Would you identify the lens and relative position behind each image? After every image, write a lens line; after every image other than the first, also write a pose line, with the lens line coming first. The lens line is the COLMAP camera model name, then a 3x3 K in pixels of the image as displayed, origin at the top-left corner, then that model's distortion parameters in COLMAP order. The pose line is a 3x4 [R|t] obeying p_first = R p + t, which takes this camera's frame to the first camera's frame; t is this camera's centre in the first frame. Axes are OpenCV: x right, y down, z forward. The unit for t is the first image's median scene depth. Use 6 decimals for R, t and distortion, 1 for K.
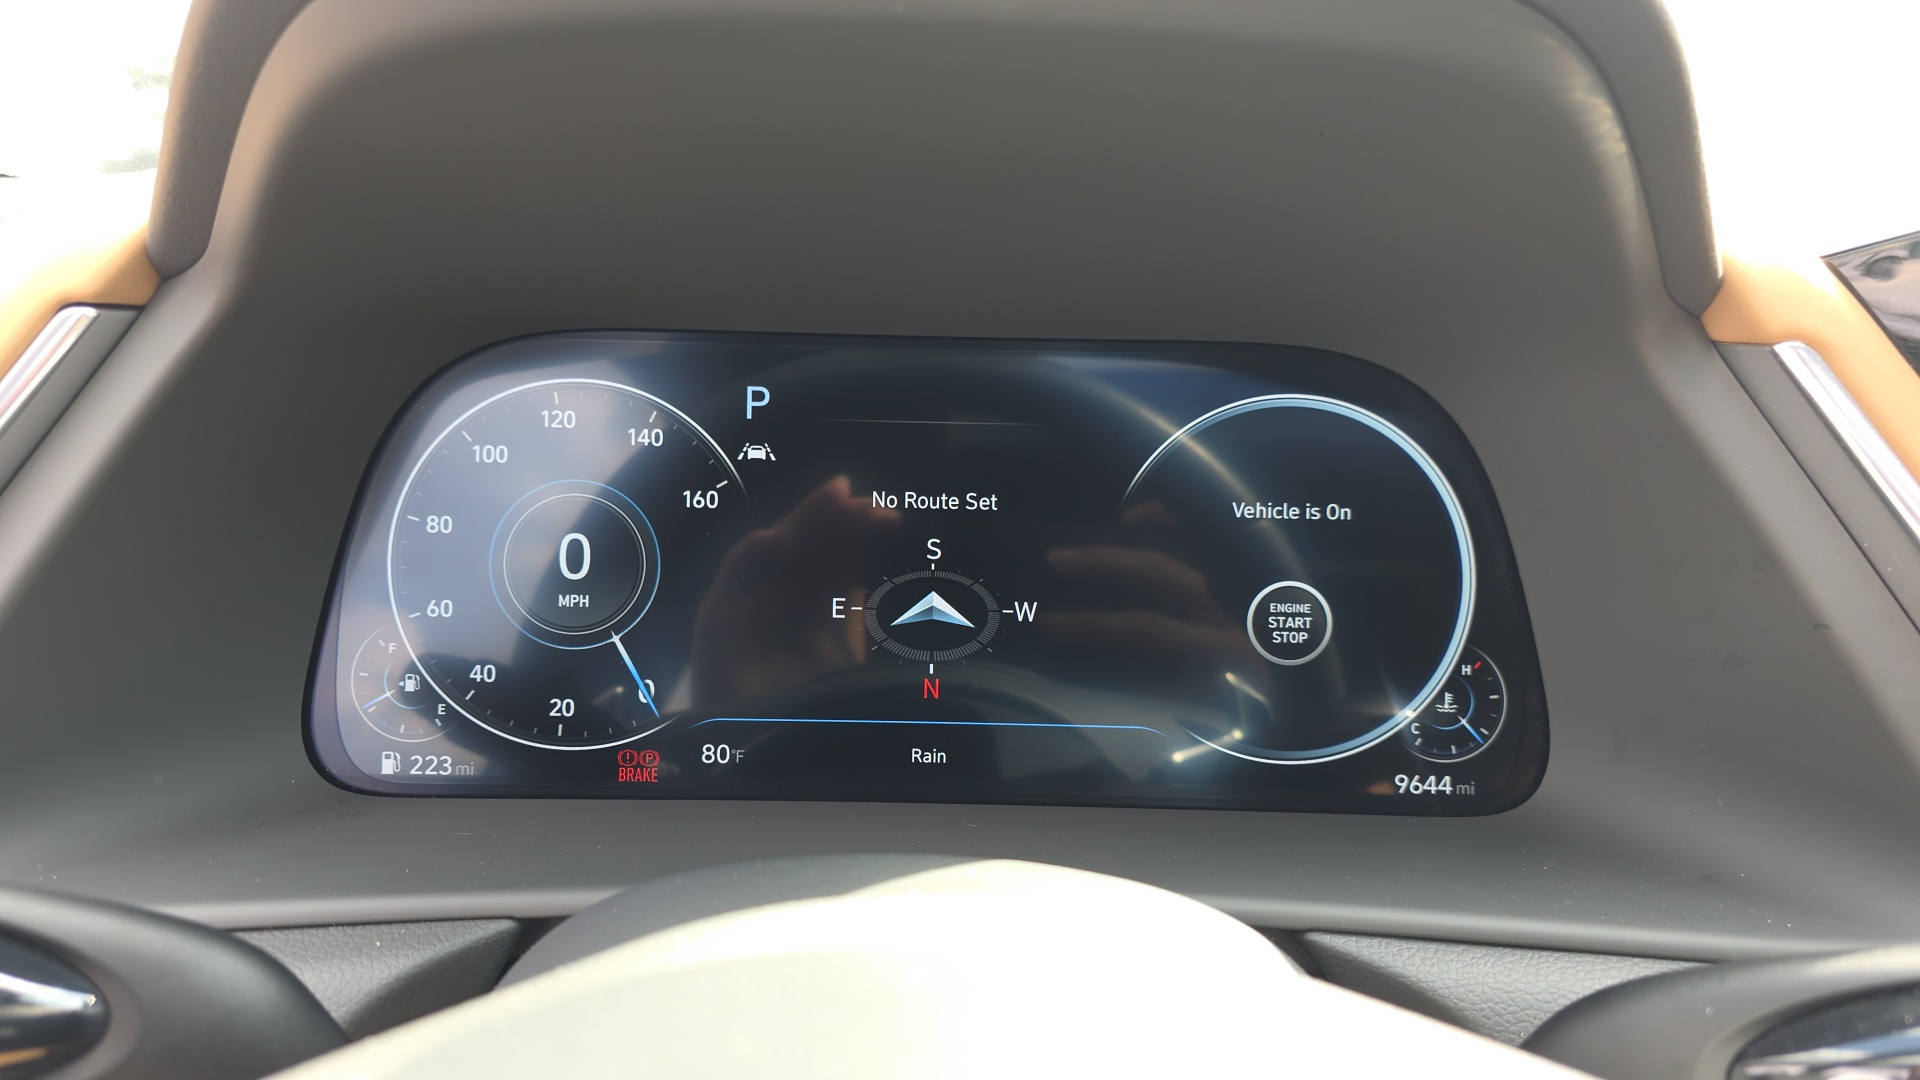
lens RADIAL K [[1298.1, 0, 950.3], [0, 1298.1, 549.2], [0, 0, 1]] dist [0.060550, -0.061207]
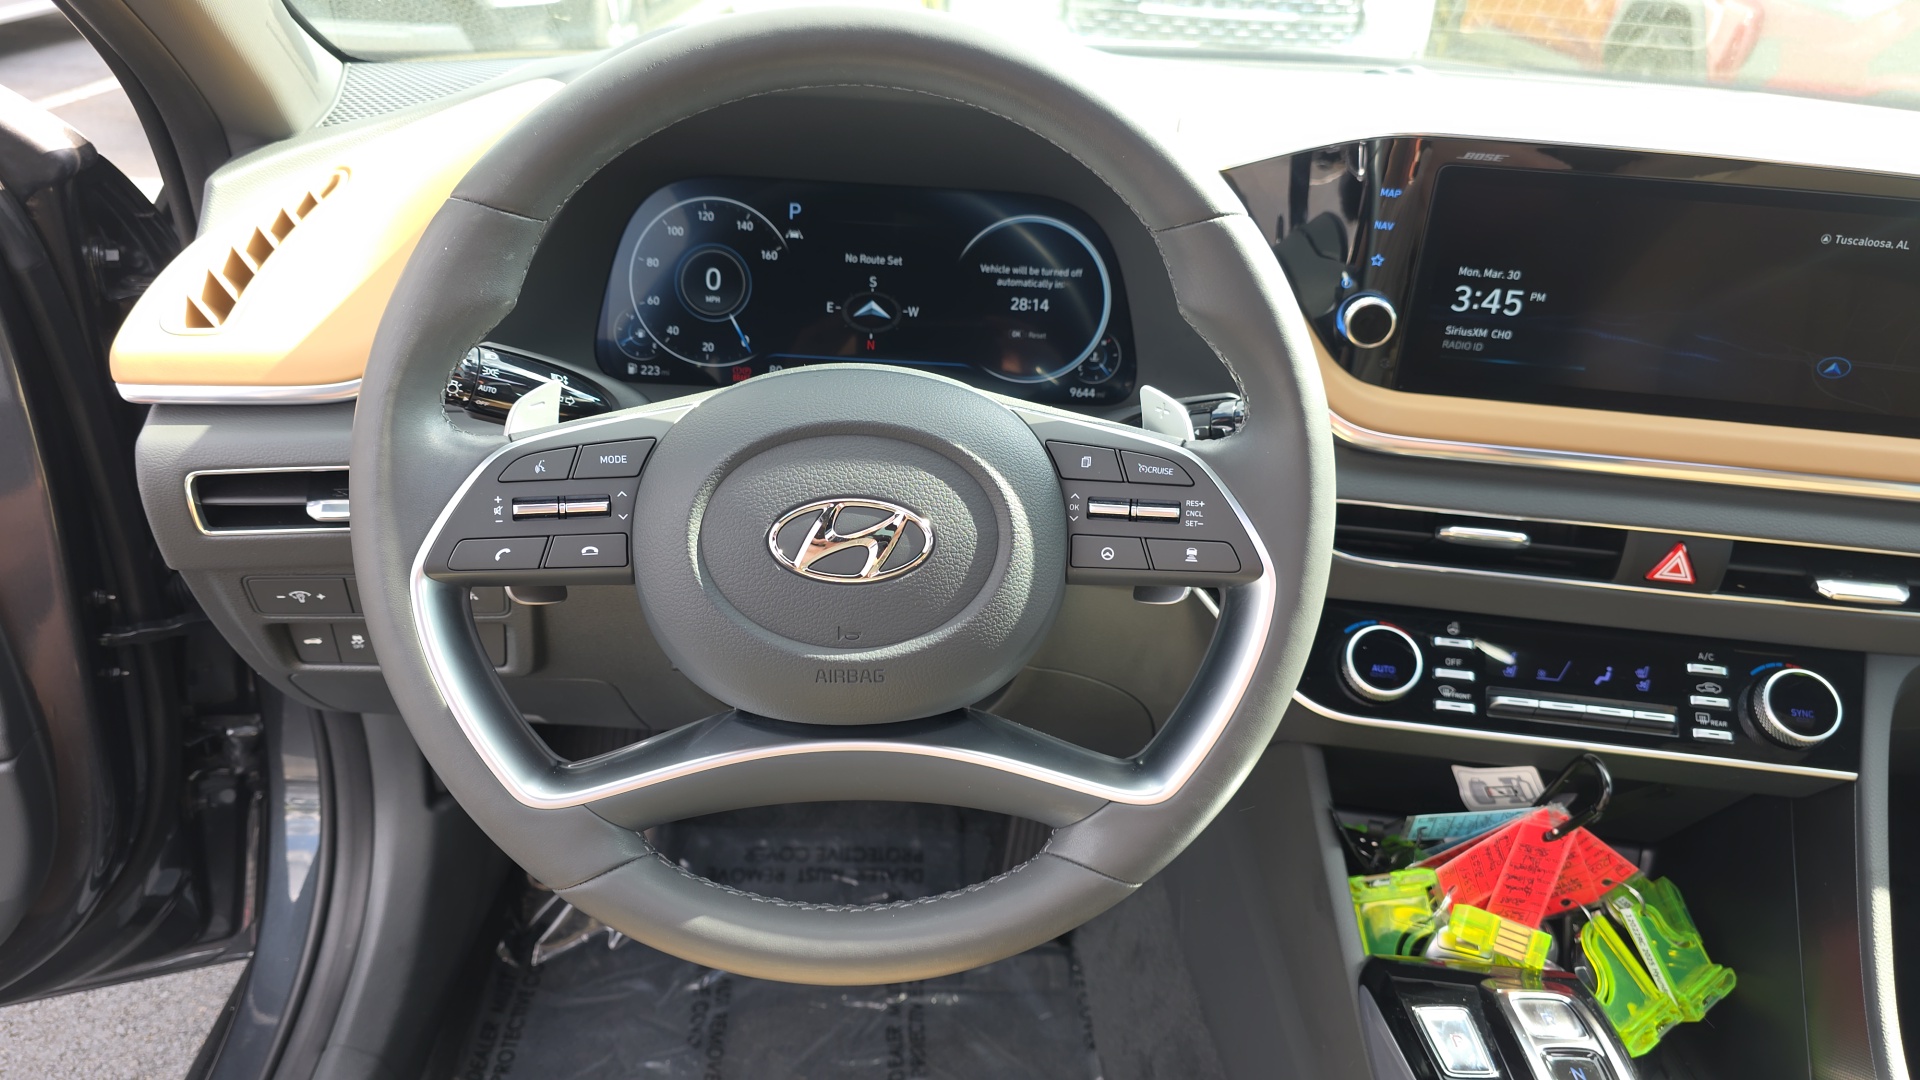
lens RADIAL K [[1298.1, 0, 935.4], [0, 1298.1, 545.9], [0, 0, 1]] dist [0.060550, -0.061207]
pose [[0.998869, 0.024347, 0.040846, 0.014193], [-0.031155, 0.984018, 0.175320, 0.051882], [-0.035925, -0.176395, 0.983664, -1.300207]]
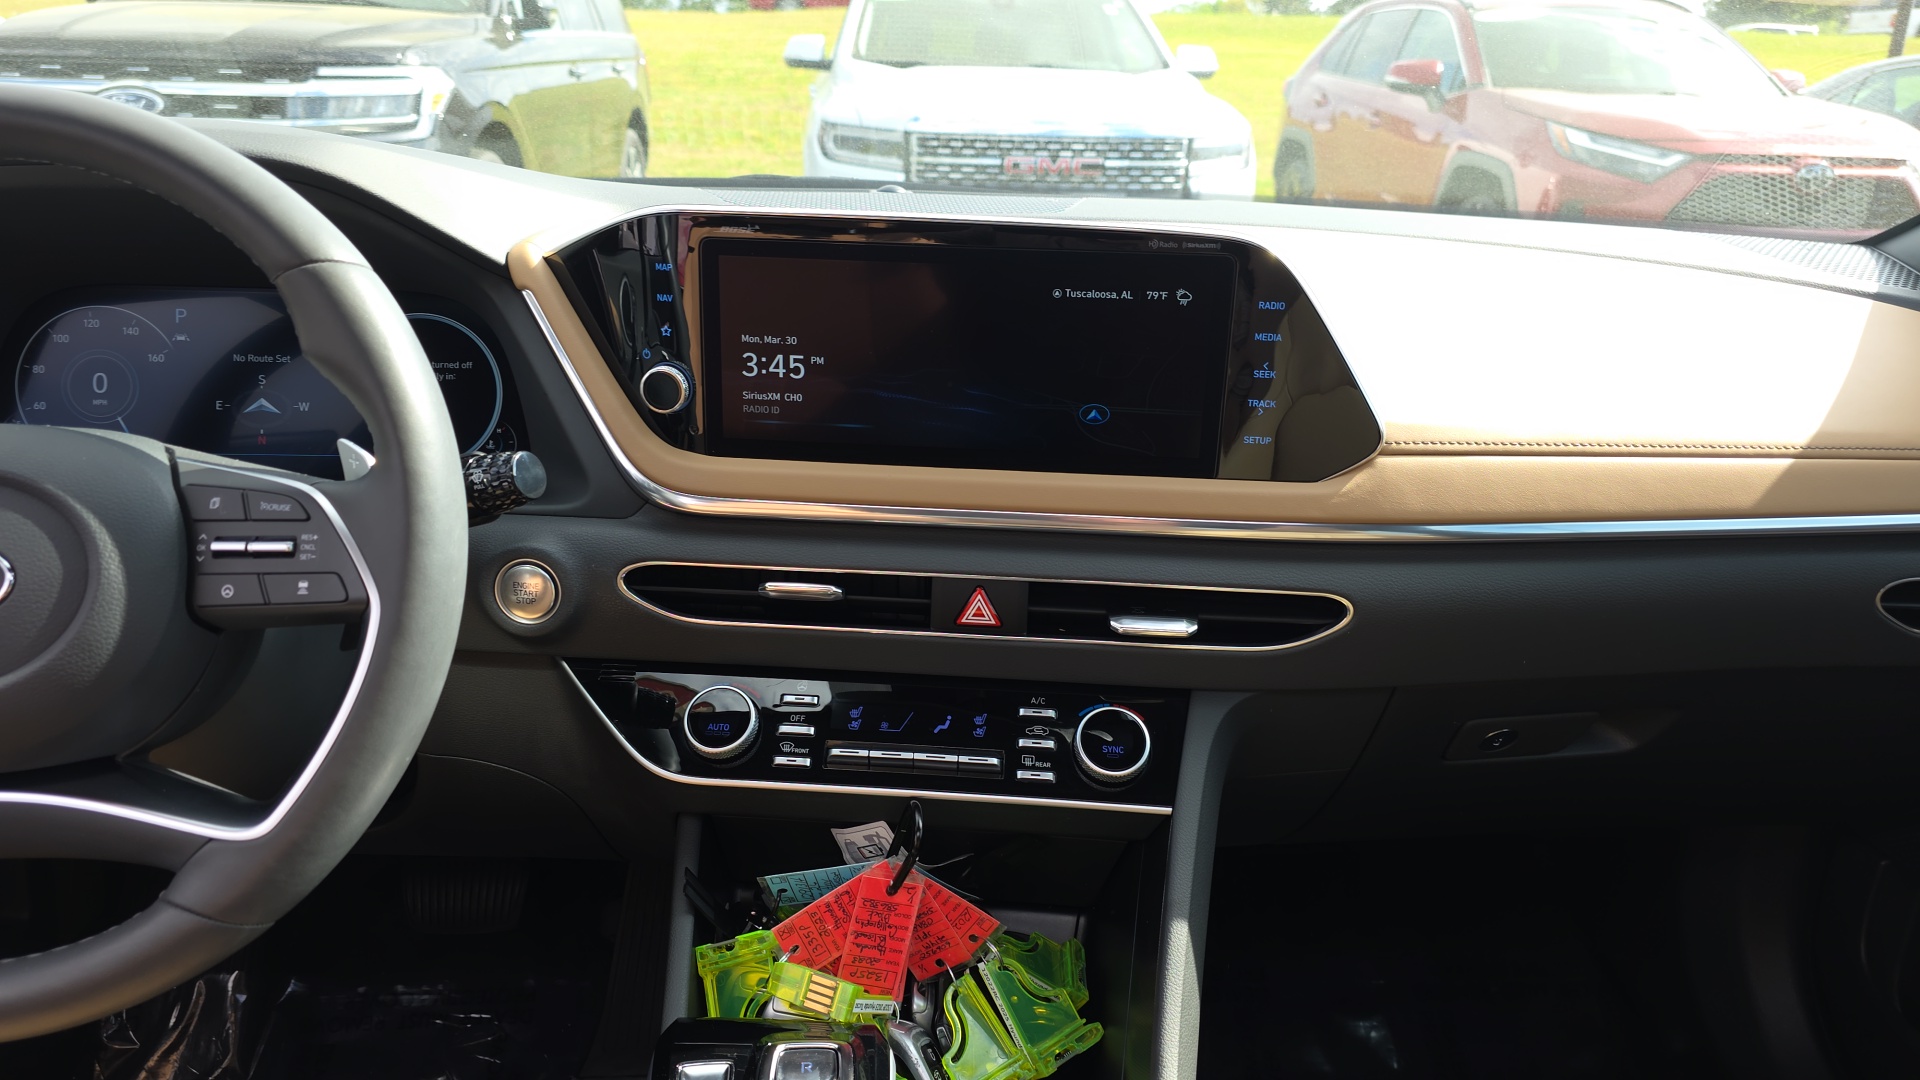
lens RADIAL K [[1298.1, 0, 930.8], [0, 1298.1, 530.0], [0, 0, 1]] dist [0.060550, -0.061207]
pose [[0.997514, -0.010895, 0.069621, 1.005245], [0.009085, 0.999614, 0.026255, 0.216861], [-0.069881, -0.025557, 0.997228, -1.416684]]
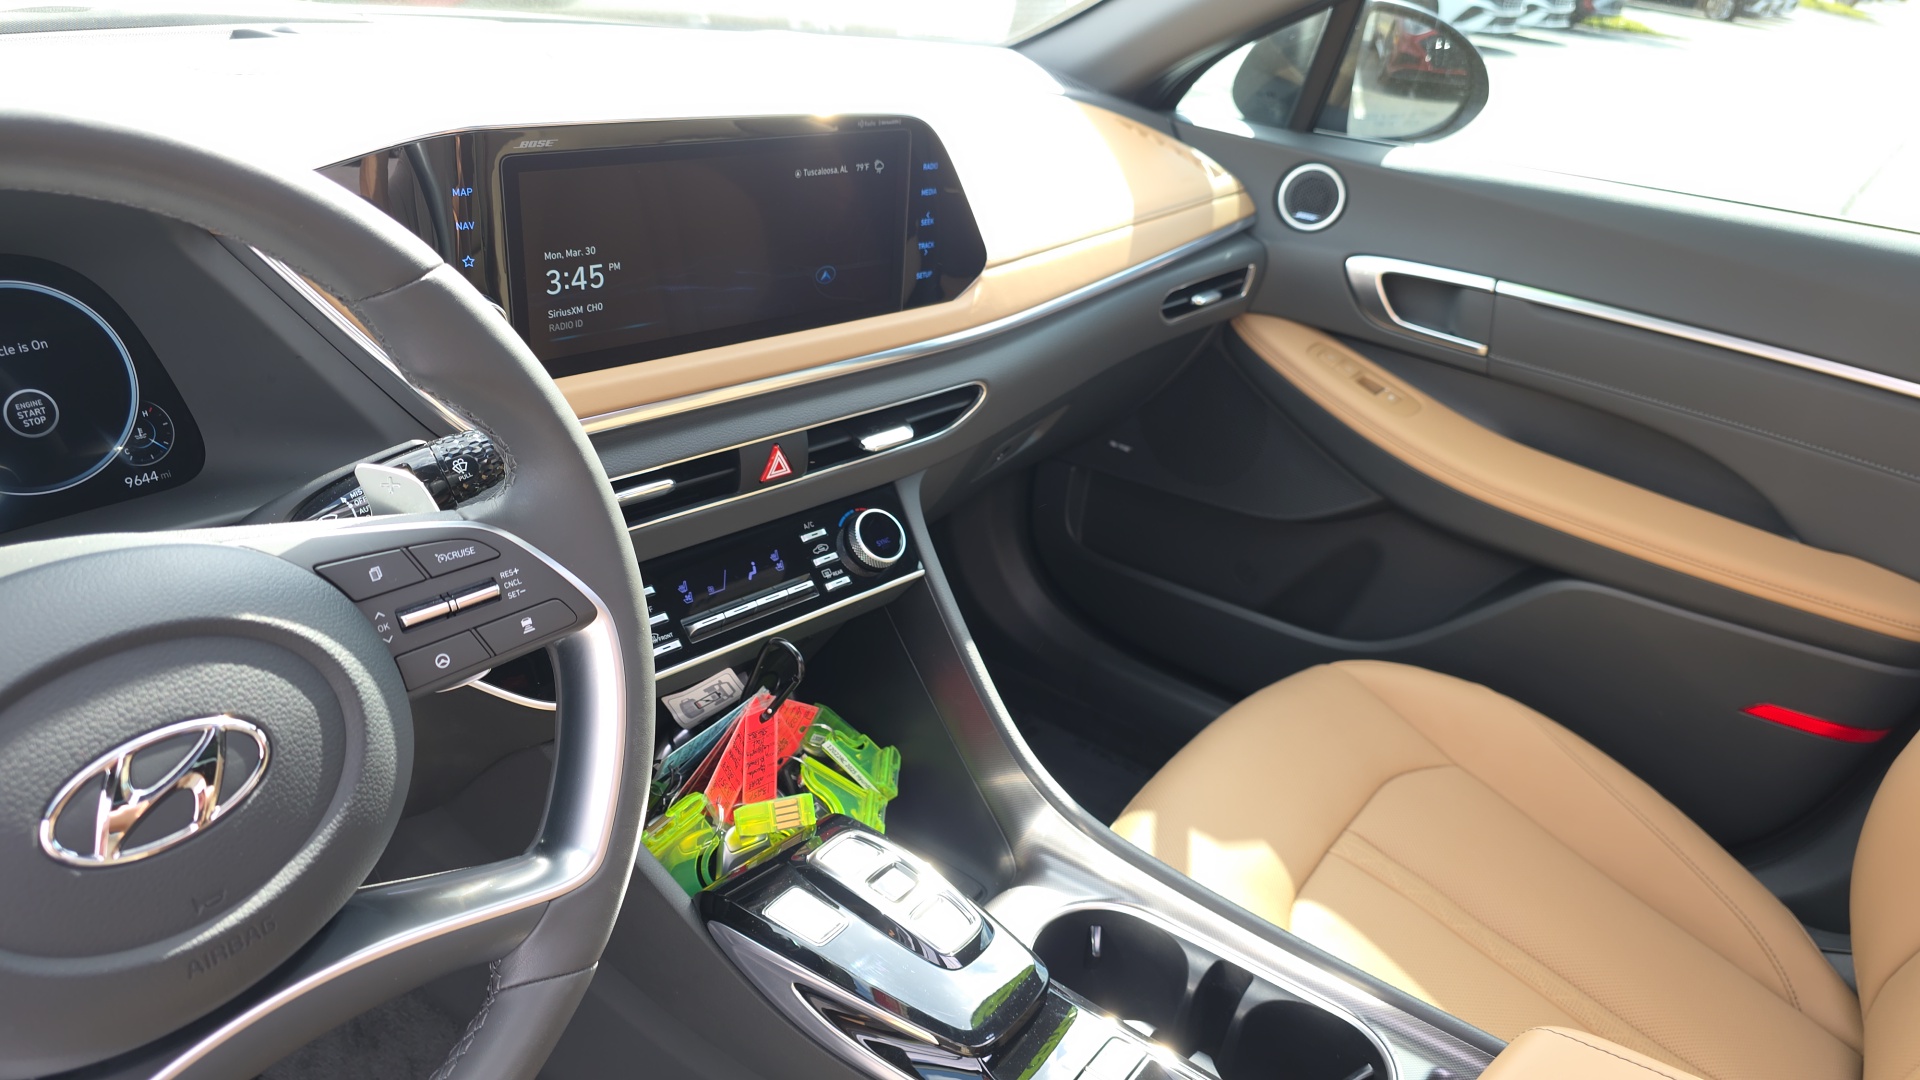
lens RADIAL K [[1298.1, 0, 952.7], [0, 1298.1, 552.4], [0, 0, 1]] dist [0.060550, -0.061207]
pose [[0.582341, -0.333301, 0.741478, -0.388445], [0.147320, 0.940254, 0.306951, -0.126607], [-0.799484, -0.069516, 0.596651, -1.042893]]
